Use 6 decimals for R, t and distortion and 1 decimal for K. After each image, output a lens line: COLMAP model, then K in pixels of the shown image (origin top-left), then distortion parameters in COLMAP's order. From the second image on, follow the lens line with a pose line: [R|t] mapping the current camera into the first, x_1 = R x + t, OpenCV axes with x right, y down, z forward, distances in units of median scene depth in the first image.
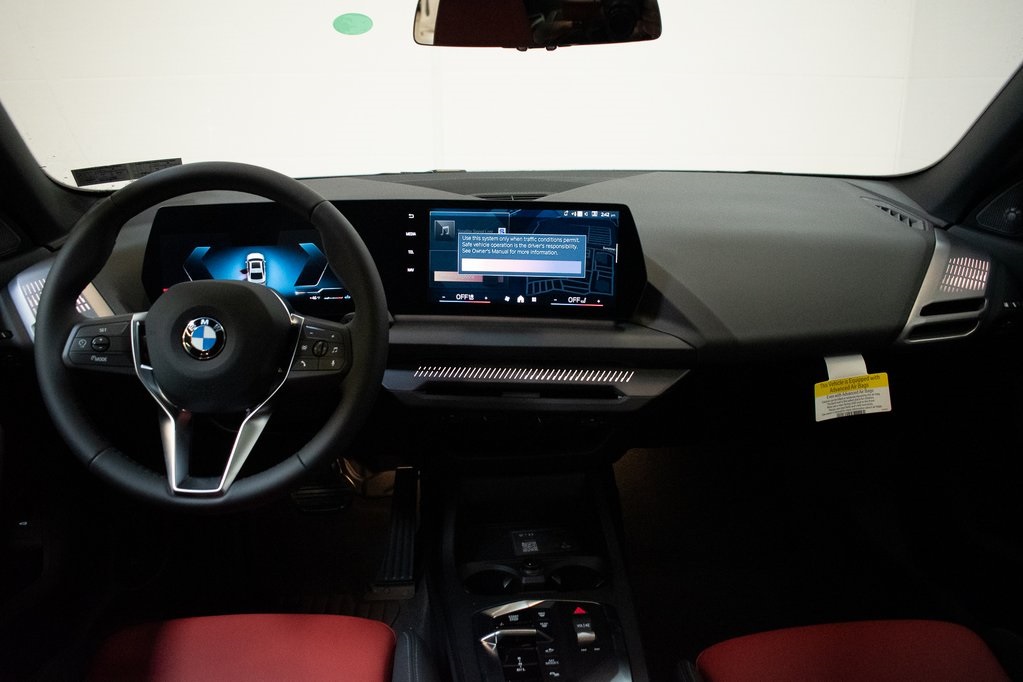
lens RADIAL K [[809.3, 0, 511.5], [0, 809.3, 341.0], [0, 0, 1]] dist [-0.100622, 0.013794]
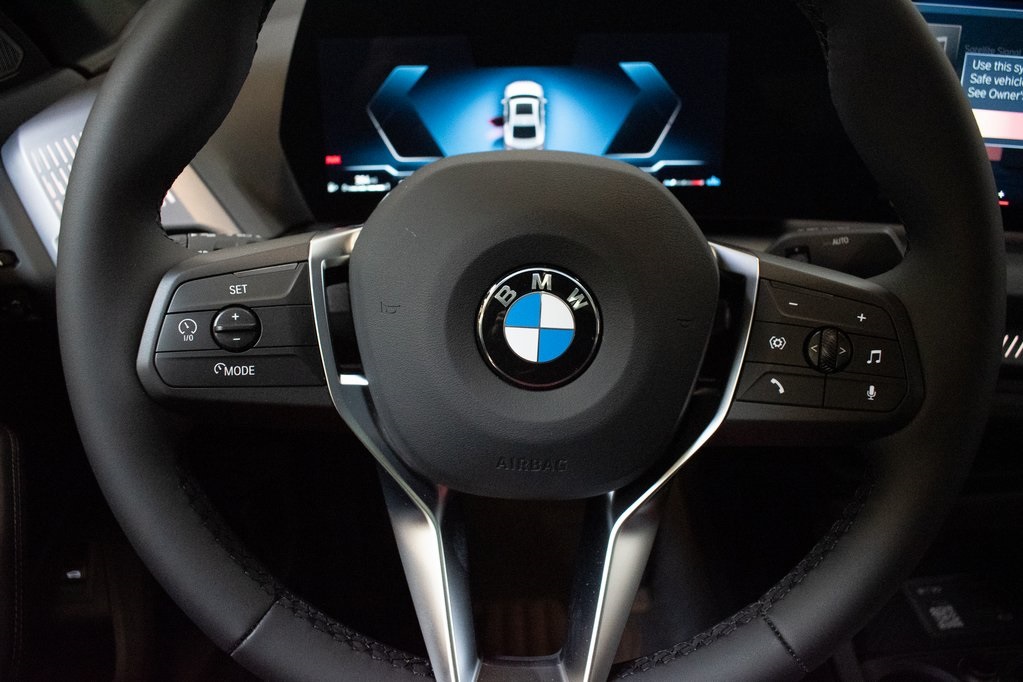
lens RADIAL K [[809.3, 0, 511.5], [0, 809.3, 341.0], [0, 0, 1]] dist [-0.100622, 0.013794]
pose [[0.998646, 0.025776, -0.045194, -0.317313], [-0.016456, 0.980541, 0.195625, -0.055868], [0.049357, -0.194616, 0.979637, 0.539238]]
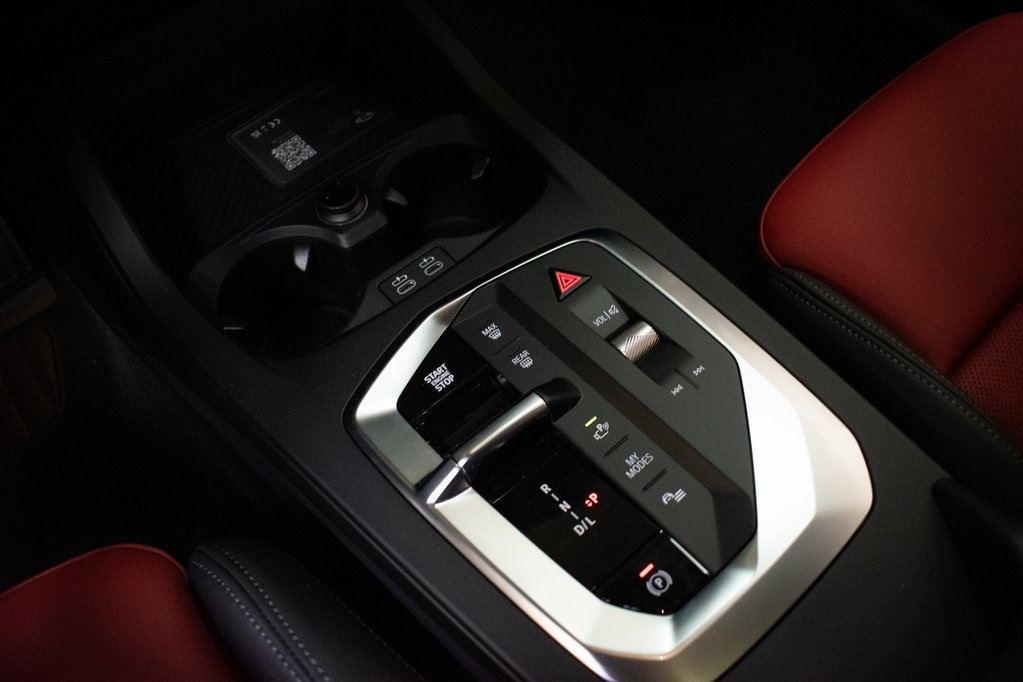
lens RADIAL K [[809.3, 0, 511.5], [0, 809.3, 341.0], [0, 0, 1]] dist [-0.100622, 0.013794]
pose [[0.811819, -0.499007, 0.303218, -0.072570], [0.203752, 0.728740, 0.653777, 0.084420], [-0.547206, -0.468967, 0.693278, 0.682453]]
